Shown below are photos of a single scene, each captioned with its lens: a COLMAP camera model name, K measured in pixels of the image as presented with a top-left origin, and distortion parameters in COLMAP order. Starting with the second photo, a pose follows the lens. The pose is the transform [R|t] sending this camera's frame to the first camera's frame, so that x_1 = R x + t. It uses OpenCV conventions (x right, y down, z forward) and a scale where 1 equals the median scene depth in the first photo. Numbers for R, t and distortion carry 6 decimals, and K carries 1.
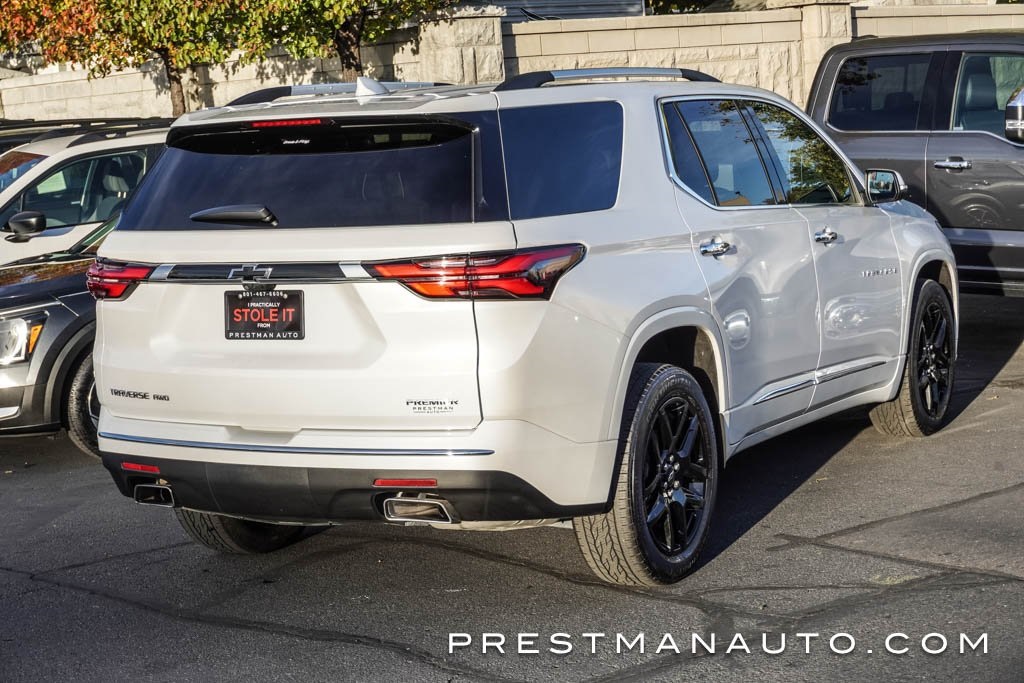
lens RADIAL K [[1902.6, 0, 512.0], [0, 1902.6, 341.5], [0, 0, 1]] dist [-0.006763, 0.100538]
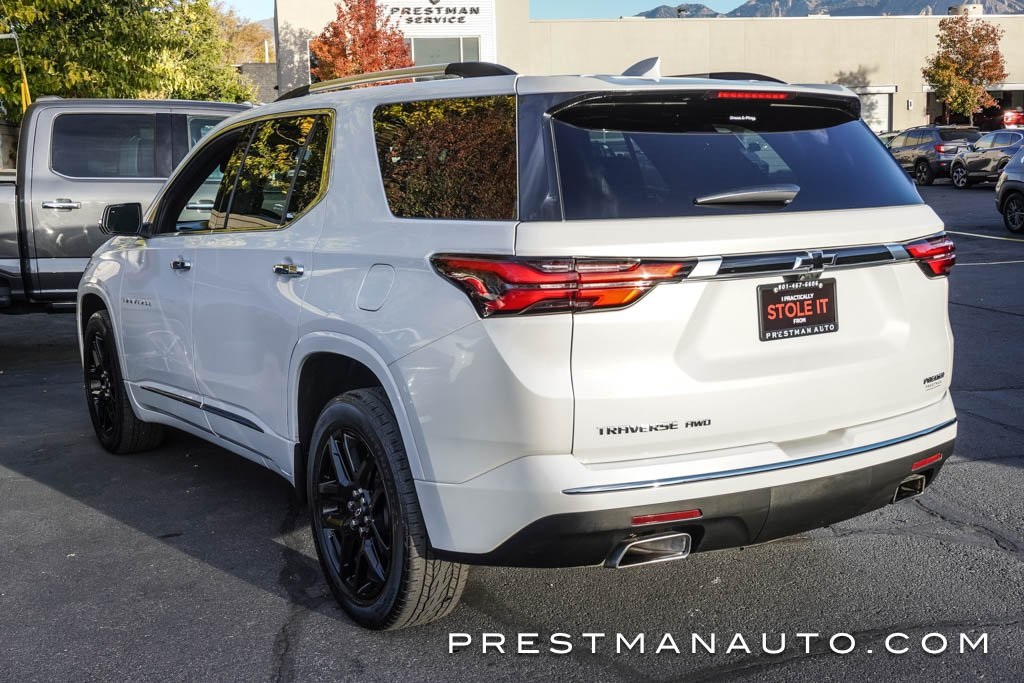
lens RADIAL K [[1220.4, 0, 512.0], [0, 1220.4, 341.5], [0, 0, 1]] dist [-0.000961, 0.018232]
pose [[0.483006, -0.082994, 0.871675, -0.688515], [0.096249, 0.994498, 0.041355, -0.035013], [-0.870311, 0.063923, 0.488336, 0.834593]]
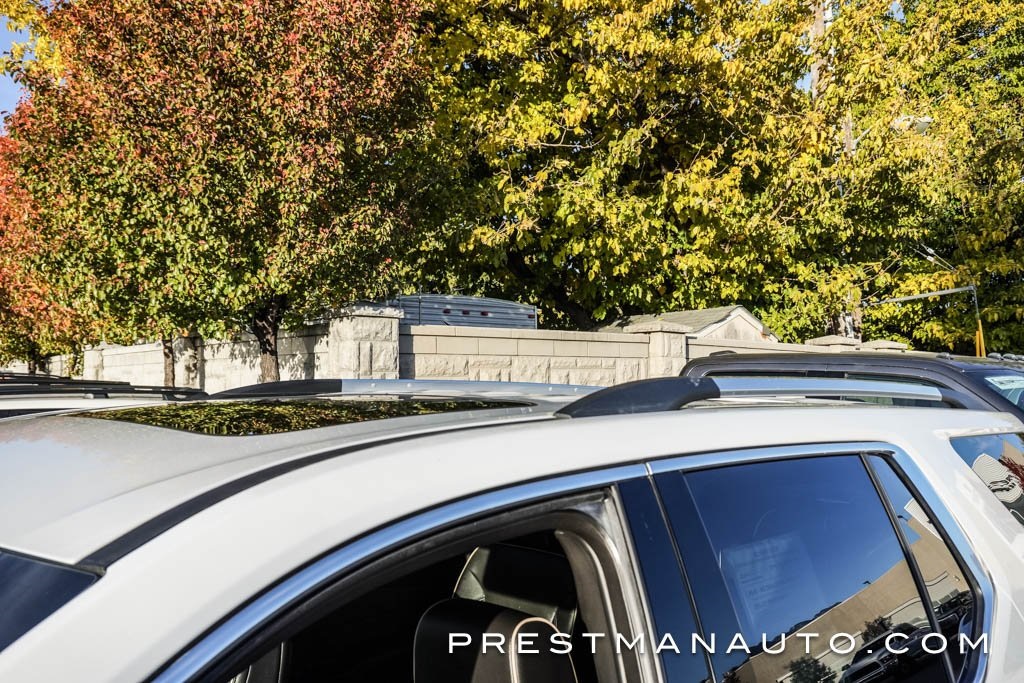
lens RADIAL K [[856.5, 0, 530.2], [0, 856.5, 341.9], [0, 0, 1]] dist [0.002339, 0.002951]
pose [[0.997481, 0.066184, 0.025522, 0.149686], [-0.060696, 0.982558, -0.175771, -0.164268], [-0.036710, 0.173779, 0.984100, 1.150615]]
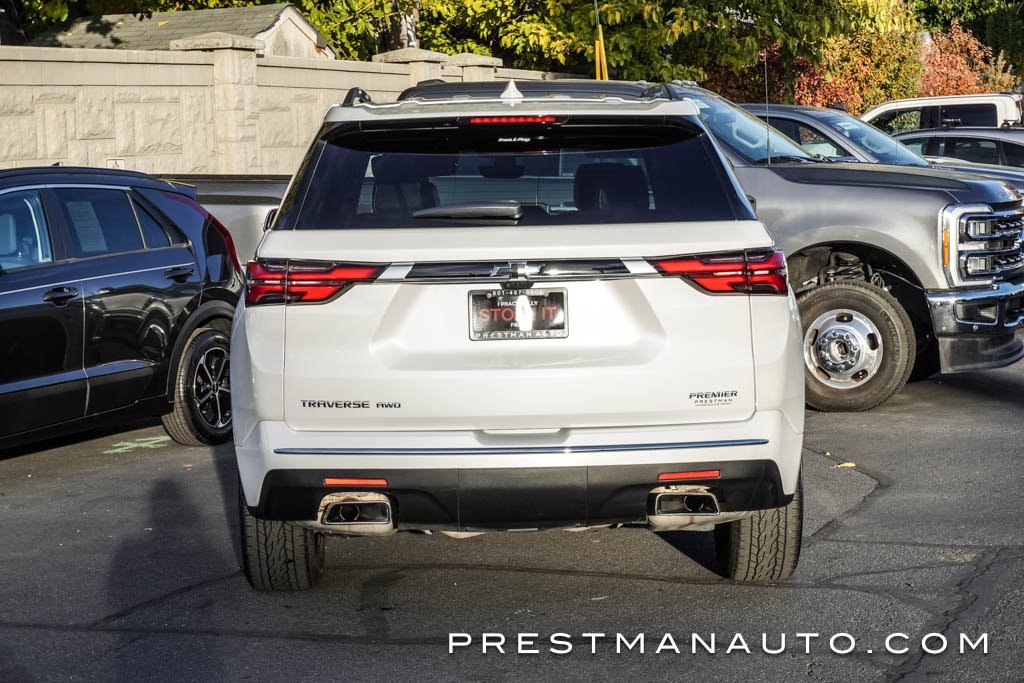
lens RADIAL K [[2115.1, 0, 512.0], [0, 2115.1, 341.5], [0, 0, 1]] dist [0.052458, 0.013554]
pose [[0.870162, -0.008812, 0.492687, -0.663266], [0.032957, 0.998642, -0.040346, 0.043393], [-0.491662, 0.051345, 0.869271, 0.060119]]
